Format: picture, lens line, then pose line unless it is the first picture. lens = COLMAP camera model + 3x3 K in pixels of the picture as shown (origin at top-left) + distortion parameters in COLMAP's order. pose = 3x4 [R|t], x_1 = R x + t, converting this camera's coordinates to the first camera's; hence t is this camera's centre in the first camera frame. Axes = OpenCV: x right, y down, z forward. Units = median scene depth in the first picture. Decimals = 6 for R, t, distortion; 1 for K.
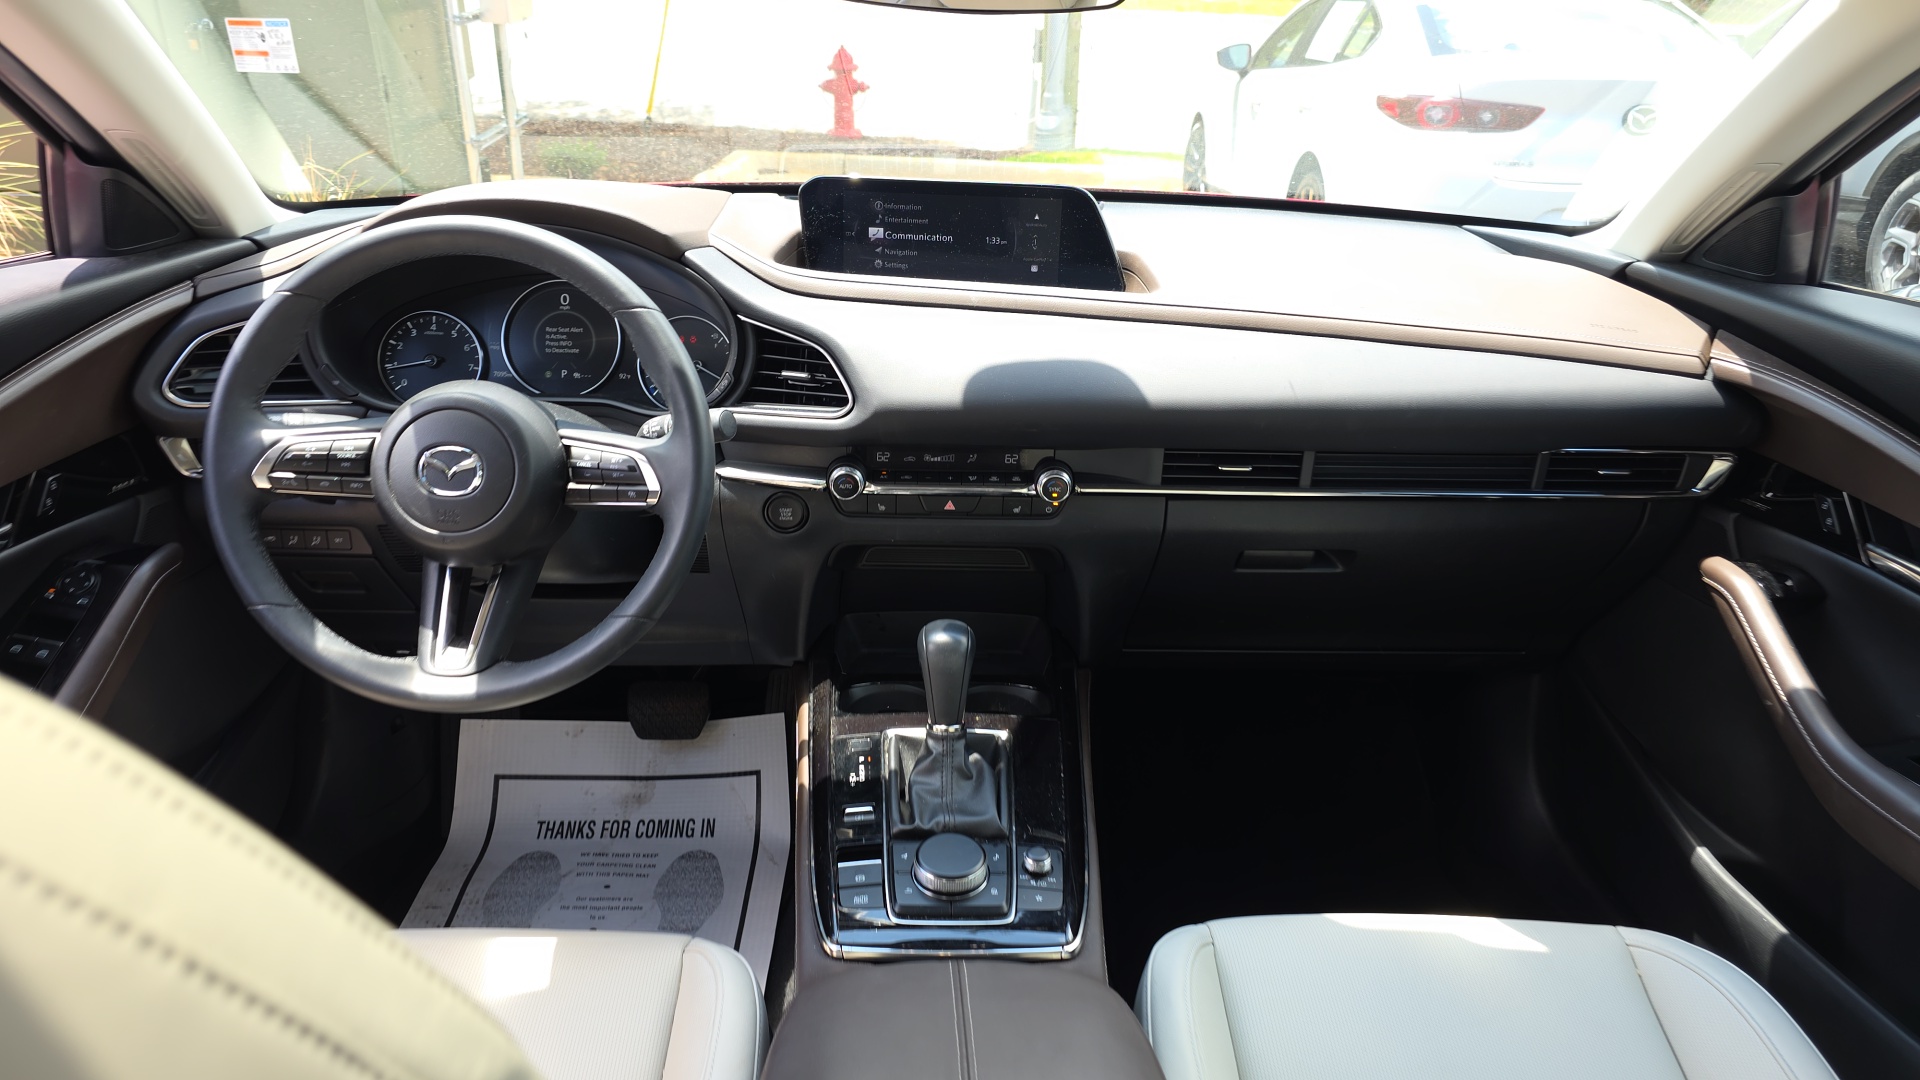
lens RADIAL K [[1295.3, 0, 953.2], [0, 1295.3, 521.3], [0, 0, 1]] dist [0.051298, -0.057464]
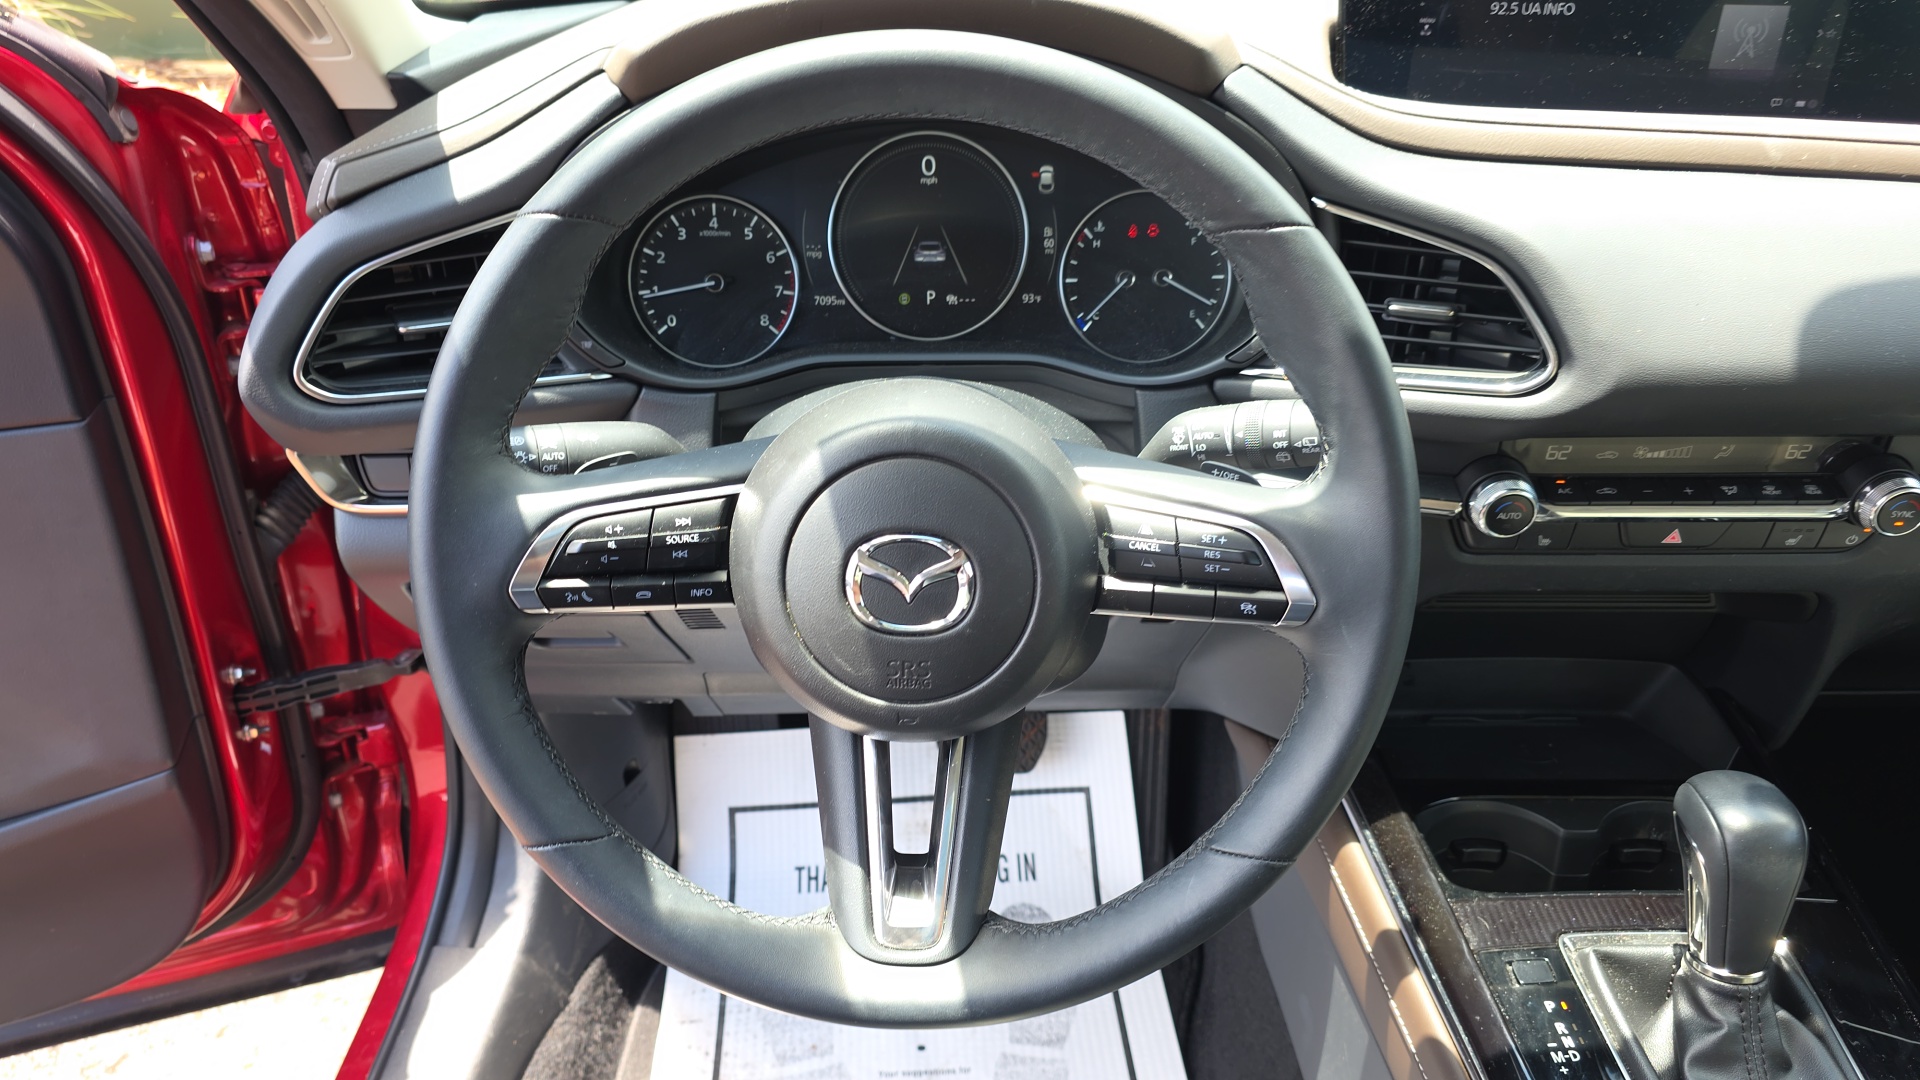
lens RADIAL K [[1295.3, 0, 950.2], [0, 1295.3, 546.2], [0, 0, 1]] dist [0.051298, -0.057464]
pose [[0.998831, -0.013126, -0.046517, -0.286592], [0.020957, 0.984859, 0.172085, -0.111614], [0.043554, -0.172859, 0.983983, 0.434666]]
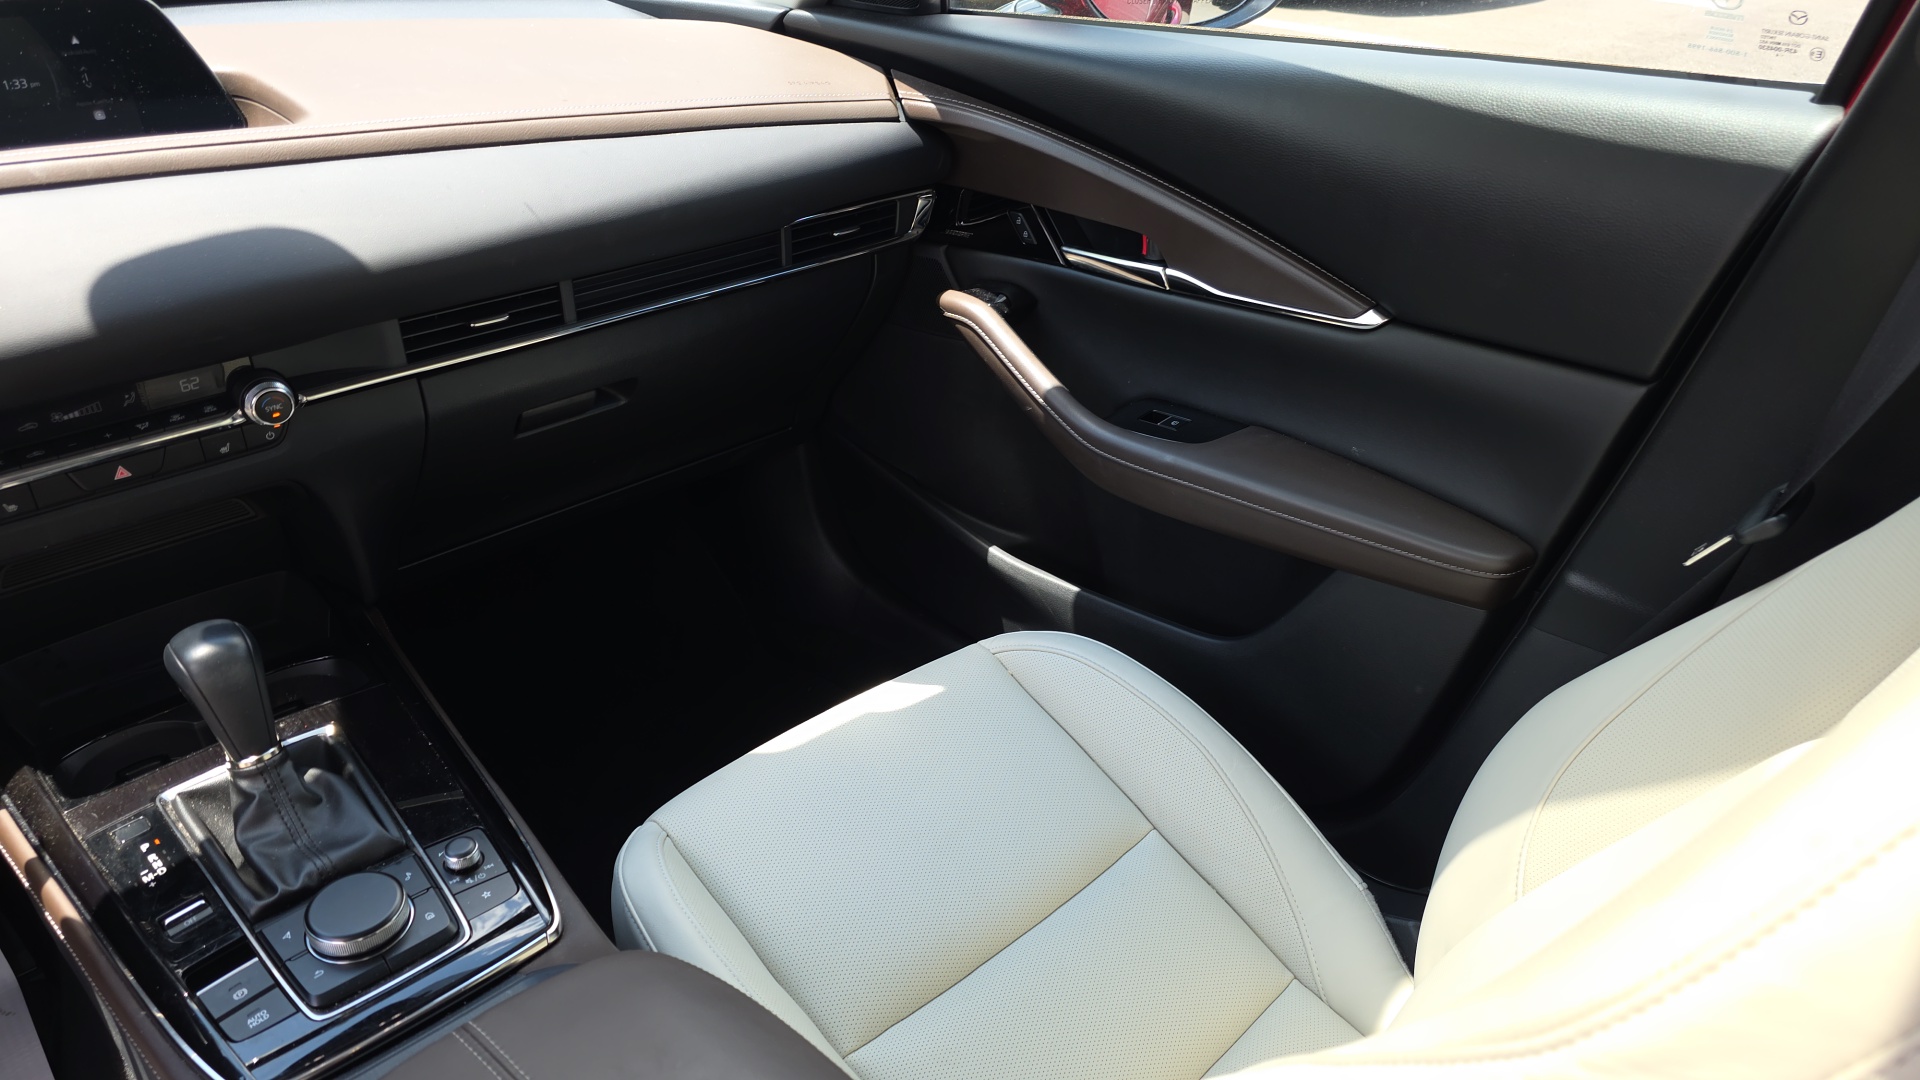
lens RADIAL K [[1295.3, 0, 972.6], [0, 1295.3, 552.6], [0, 0, 1]] dist [0.051298, -0.057464]
pose [[0.738656, -0.355547, 0.572691, -0.085108], [0.251049, 0.933567, 0.255789, -0.037878], [-0.625590, -0.045167, 0.778844, 0.145335]]
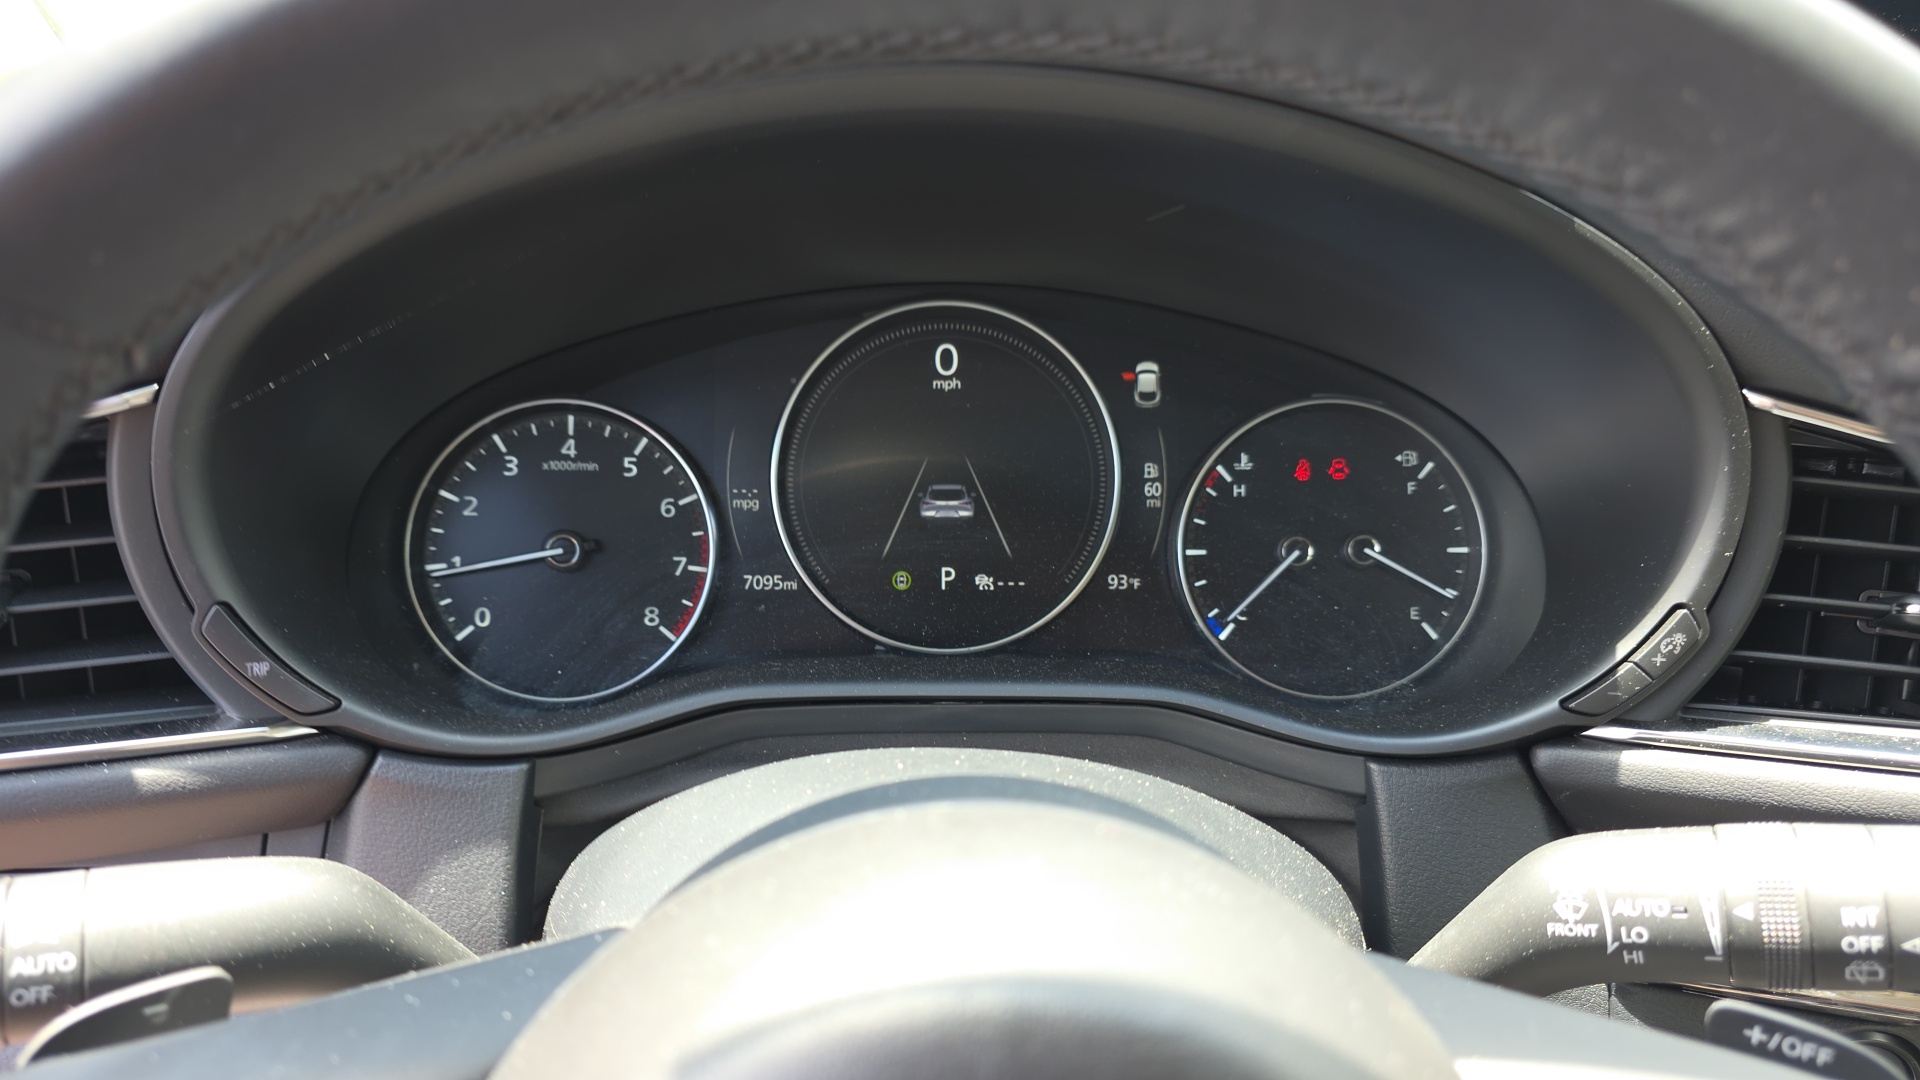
lens RADIAL K [[1335.8, 0, 931.1], [0, 1335.8, 522.6], [0, 0, 1]] dist [0.039969, -0.047658]
pose [[0.999588, -0.013695, -0.025234, -0.319326], [0.012116, 0.998022, -0.061679, -0.115311], [0.026029, 0.061348, 0.997777, 0.710088]]
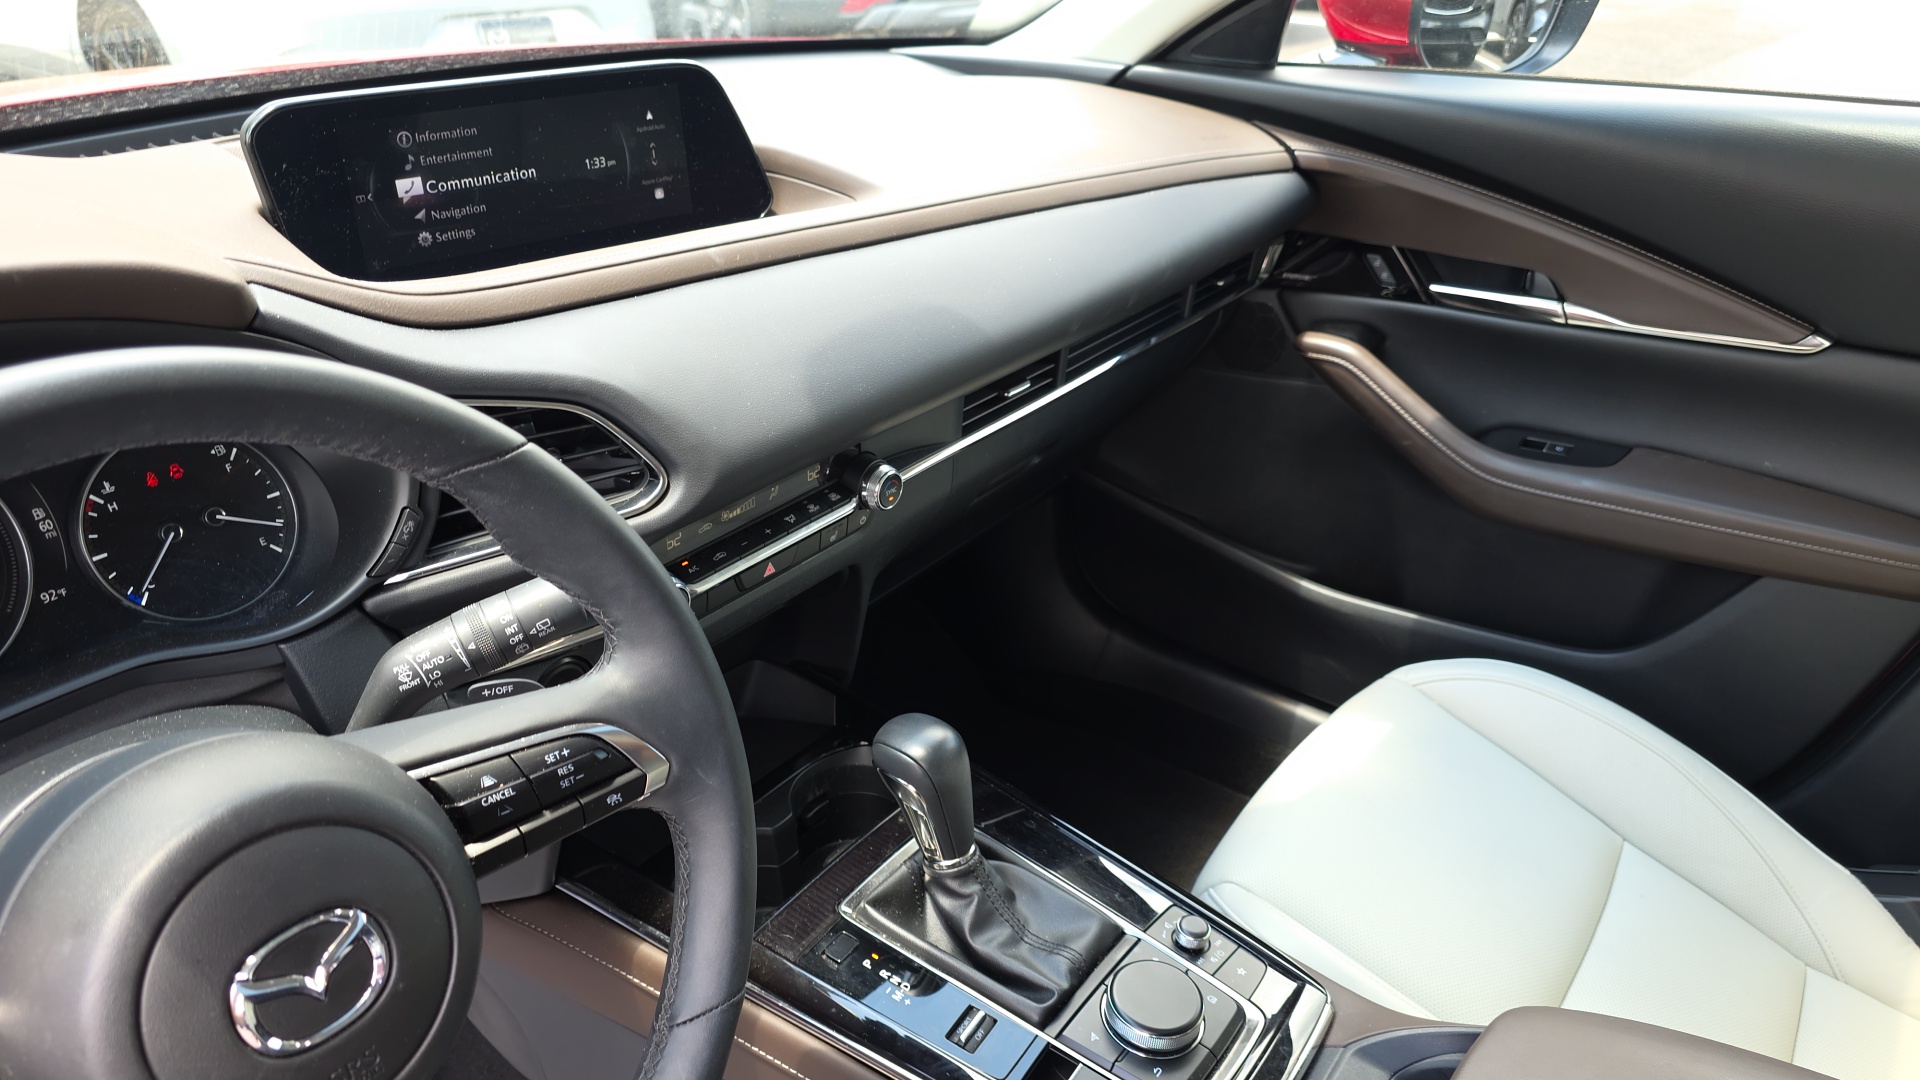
lens RADIAL K [[1295.3, 0, 950.8], [0, 1295.3, 554.6], [0, 0, 1]] dist [0.051298, -0.057464]
pose [[0.616750, -0.391250, 0.683039, -0.403744], [0.279316, 0.920038, 0.274795, -0.179153], [-0.735936, 0.021304, 0.676716, 0.473798]]
